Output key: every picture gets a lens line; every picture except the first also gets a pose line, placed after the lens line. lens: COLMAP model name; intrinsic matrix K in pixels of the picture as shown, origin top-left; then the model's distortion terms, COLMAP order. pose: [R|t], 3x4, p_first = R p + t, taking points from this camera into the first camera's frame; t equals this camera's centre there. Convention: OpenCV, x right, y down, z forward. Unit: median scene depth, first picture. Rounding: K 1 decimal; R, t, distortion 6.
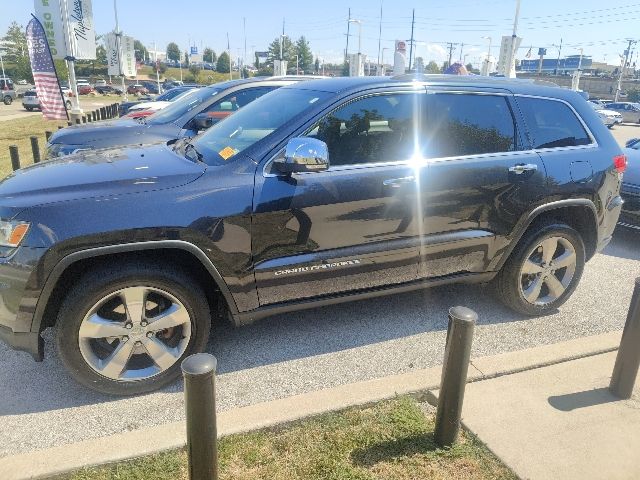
lens RADIAL K [[465.9, 0, 310.3], [0, 465.9, 240.1], [0, 0, 1]] dist [0.041500, -0.047853]
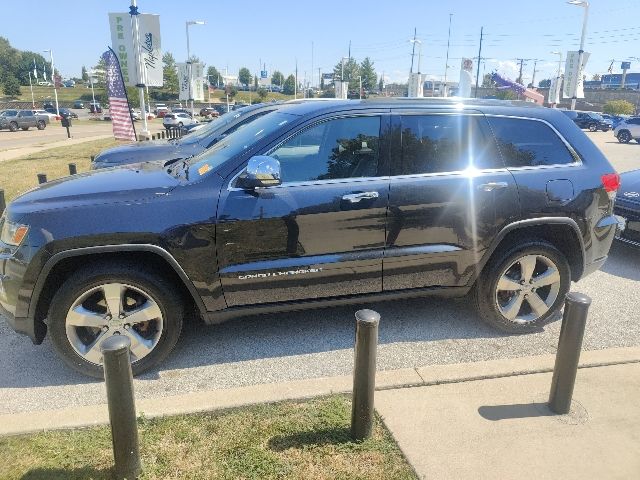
lens RADIAL K [[465.9, 0, 311.4], [0, 465.9, 238.5], [0, 0, 1]] dist [0.041500, -0.047853]
pose [[0.989470, 0.024396, -0.142671, 0.216670], [-0.030360, 0.998747, -0.039781, 0.015043], [0.141521, 0.043694, 0.988970, -0.065571]]
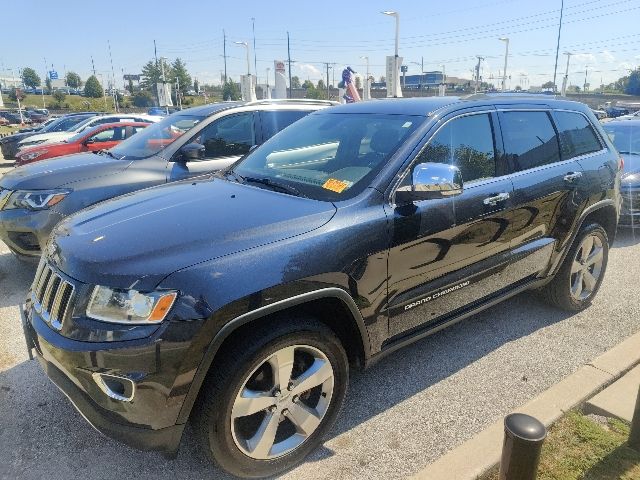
lens RADIAL K [[465.9, 0, 318.5], [0, 465.9, 236.4], [0, 0, 1]] dist [0.041500, -0.047853]
pose [[0.962873, -0.110395, 0.246351, -0.399127], [0.121281, 0.992182, -0.029413, -0.056452], [-0.241178, 0.058198, 0.968734, 0.104072]]
